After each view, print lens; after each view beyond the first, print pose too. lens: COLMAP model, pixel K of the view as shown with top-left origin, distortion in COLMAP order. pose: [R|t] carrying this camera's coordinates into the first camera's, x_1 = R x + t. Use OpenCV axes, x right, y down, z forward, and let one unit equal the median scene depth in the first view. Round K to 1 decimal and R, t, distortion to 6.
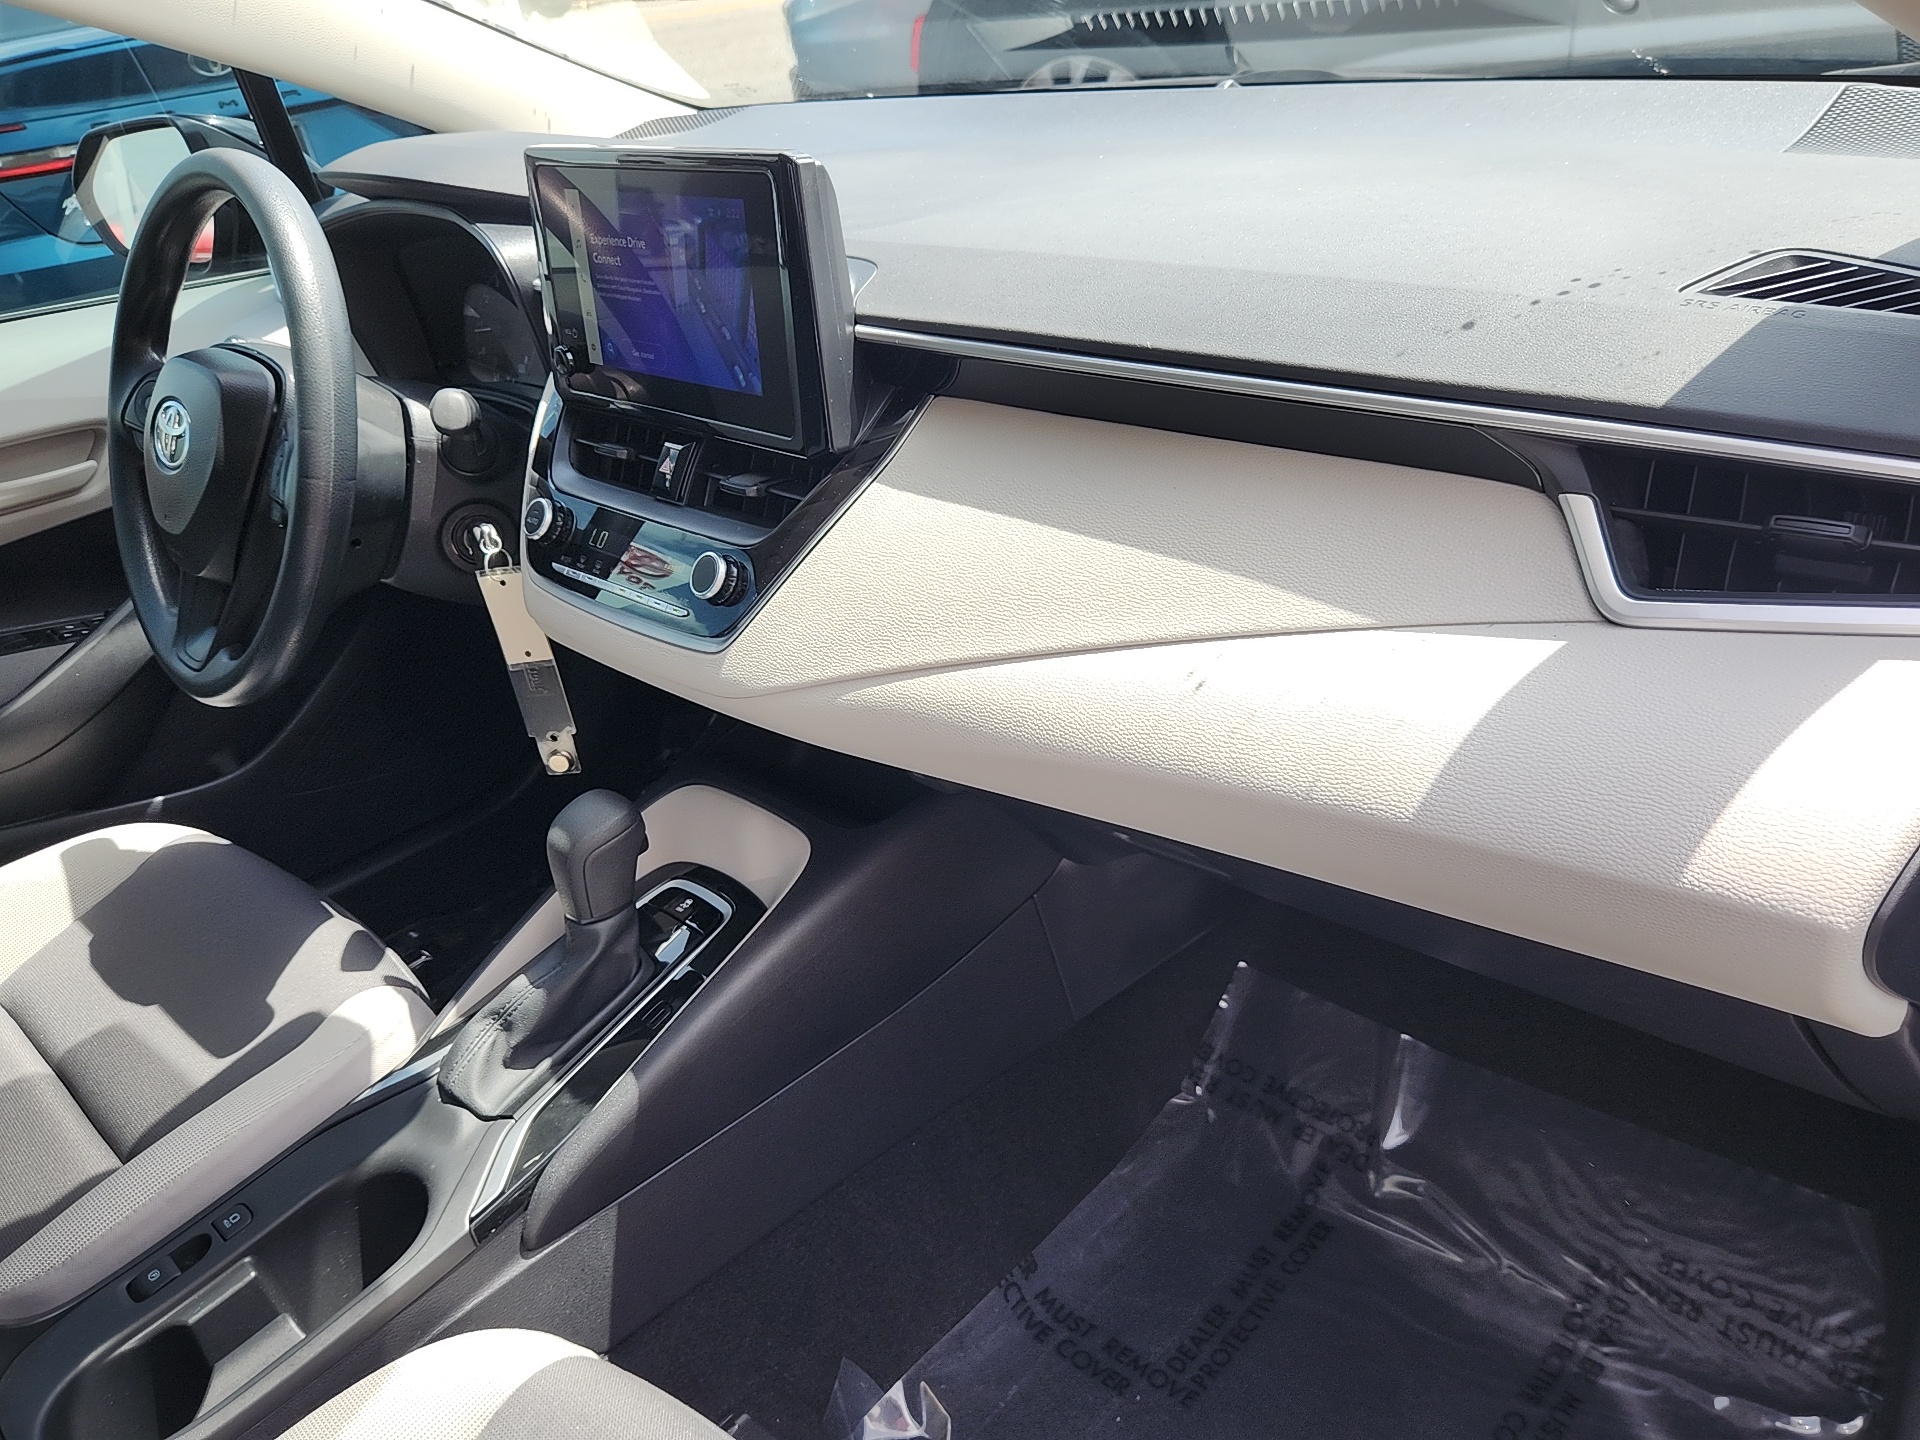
lens RADIAL K [[1501.4, 0, 960.0], [0, 1501.4, 720.0], [0, 0, 1]] dist [0.044597, -0.047422]
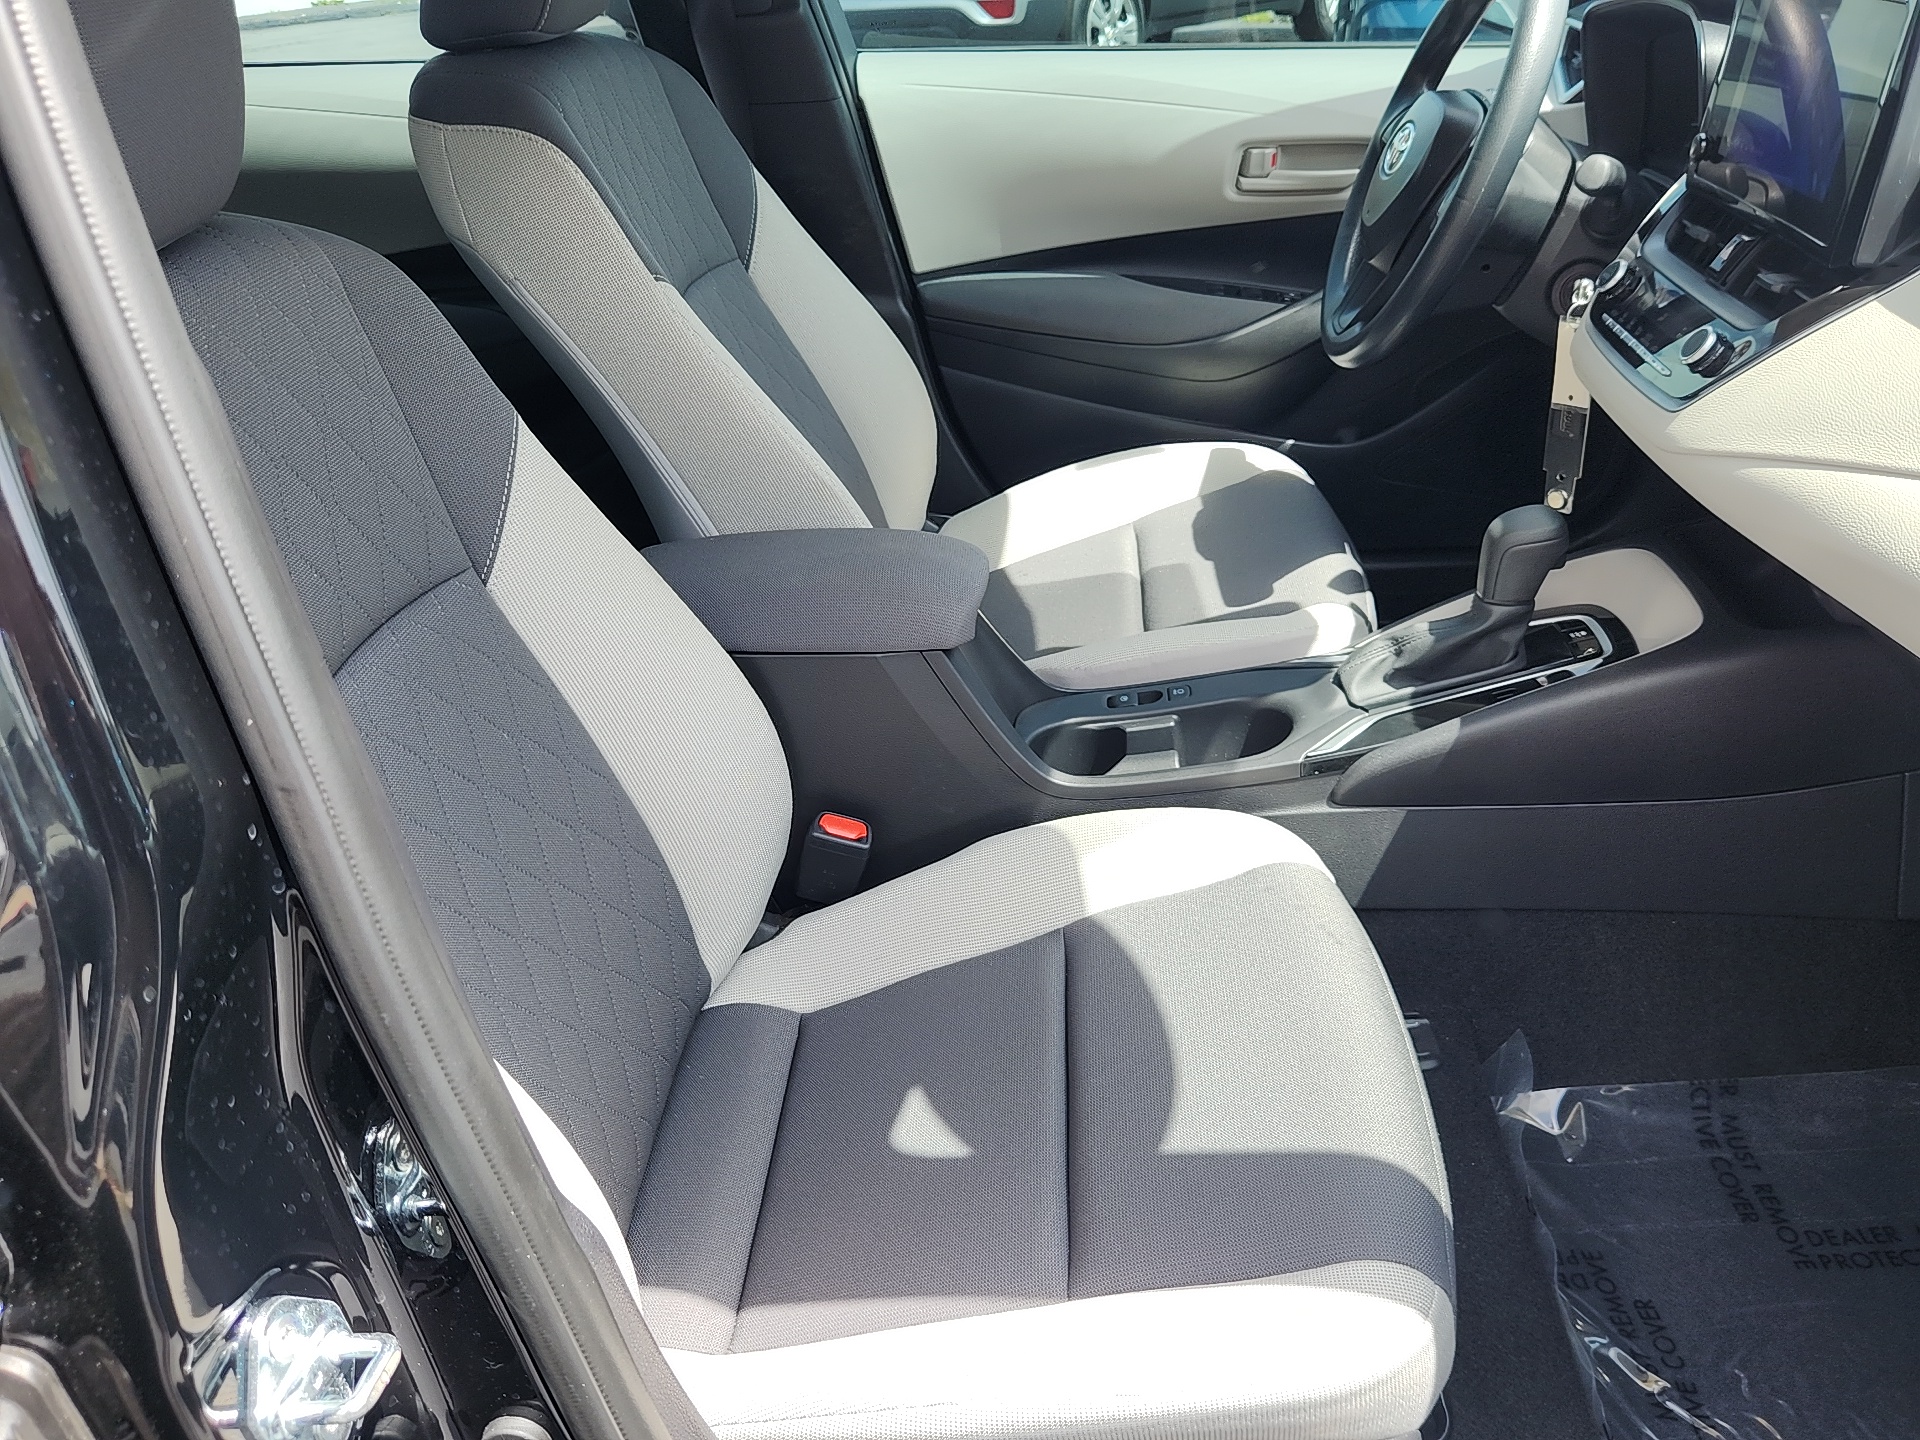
lens RADIAL K [[1501.4, 0, 960.0], [0, 1501.4, 720.0], [0, 0, 1]] dist [0.044597, -0.047422]
pose [[0.657684, 0.439685, -0.611661, 0.248508], [-0.367810, 0.896047, 0.248627, 0.067692], [0.657394, 0.061457, 0.751036, -0.195880]]
